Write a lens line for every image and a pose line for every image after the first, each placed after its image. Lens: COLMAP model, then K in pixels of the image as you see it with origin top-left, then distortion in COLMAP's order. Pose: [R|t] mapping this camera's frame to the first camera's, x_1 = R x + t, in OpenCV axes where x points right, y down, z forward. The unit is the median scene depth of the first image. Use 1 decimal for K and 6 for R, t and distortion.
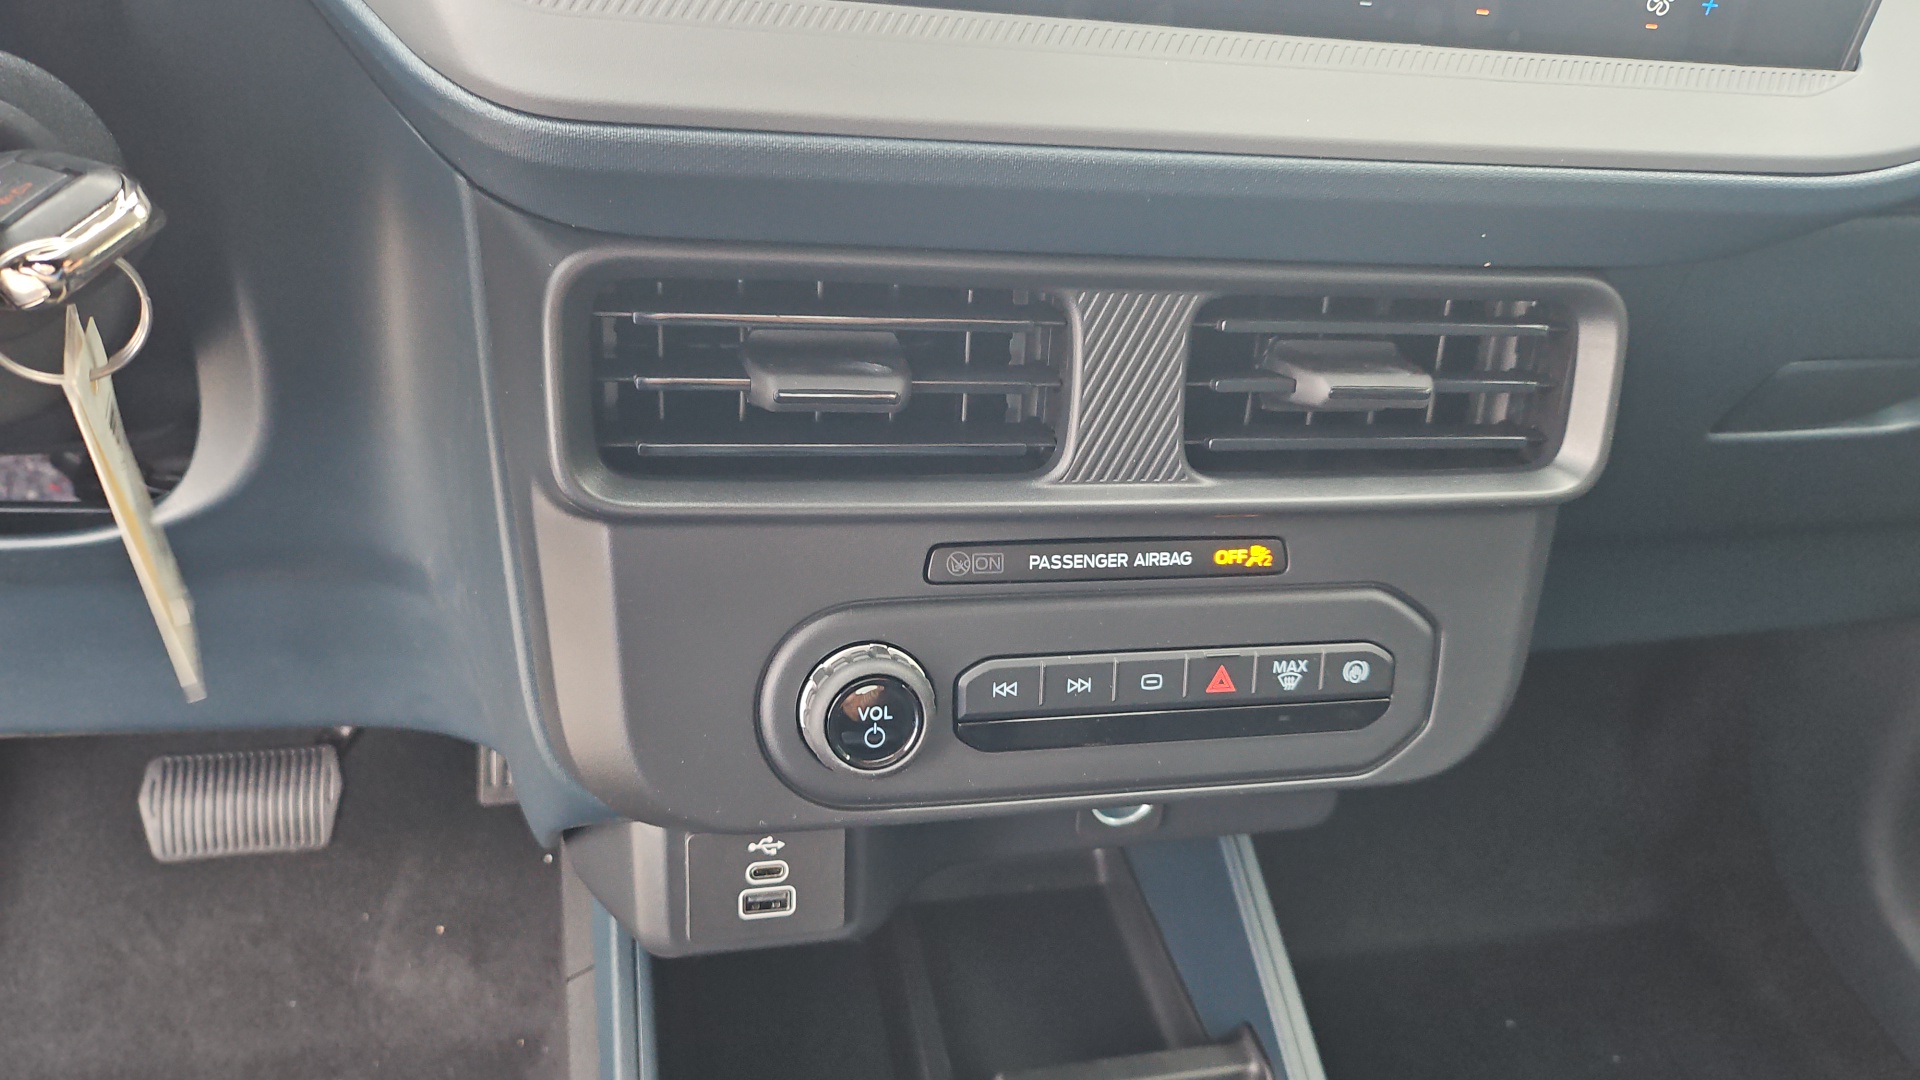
lens RADIAL K [[1357.4, 0, 951.0], [0, 1357.4, 557.5], [0, 0, 1]] dist [0.012010, -0.033488]
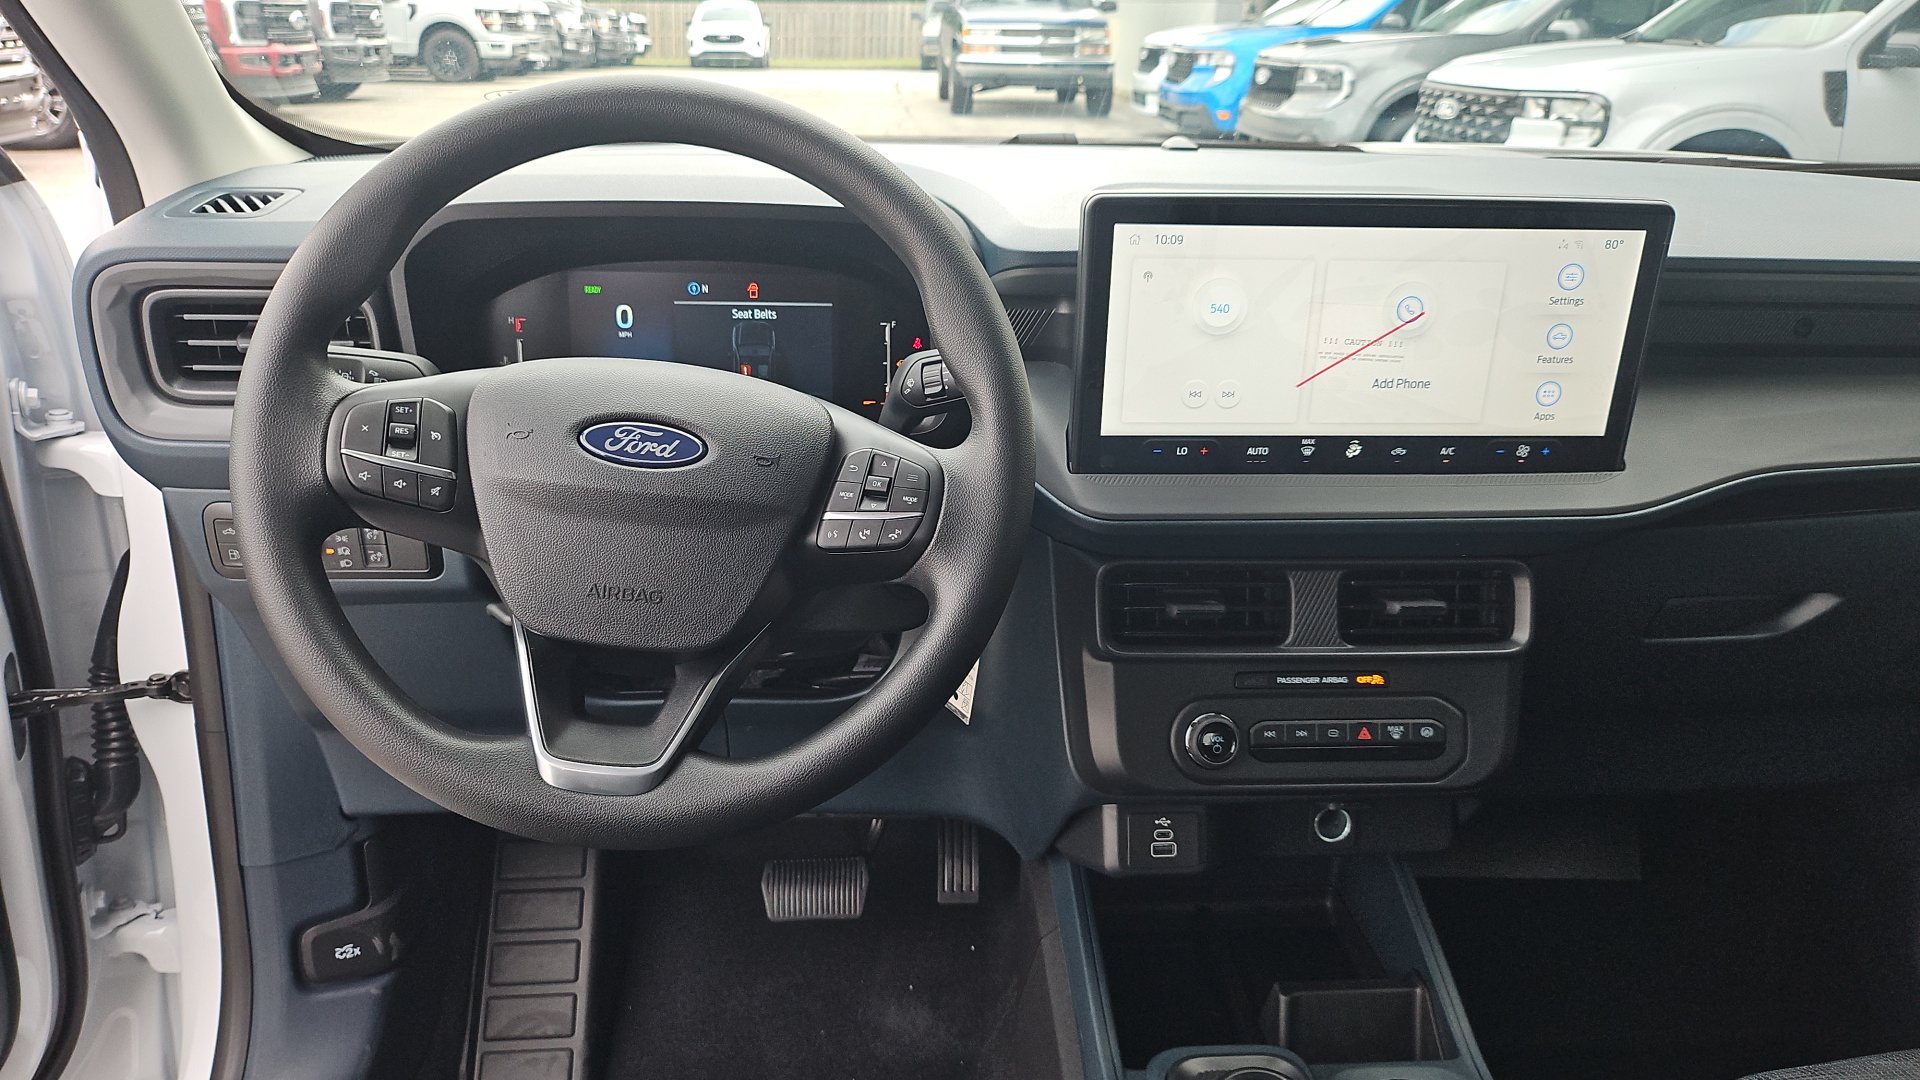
lens RADIAL K [[1357.4, 0, 979.8], [0, 1357.4, 540.8], [0, 0, 1]] dist [0.012010, -0.033488]
pose [[0.988691, -0.037566, -0.145185, -0.099952], [0.001797, 0.971015, -0.239012, 0.318886], [0.149956, 0.236048, 0.960101, -1.382287]]
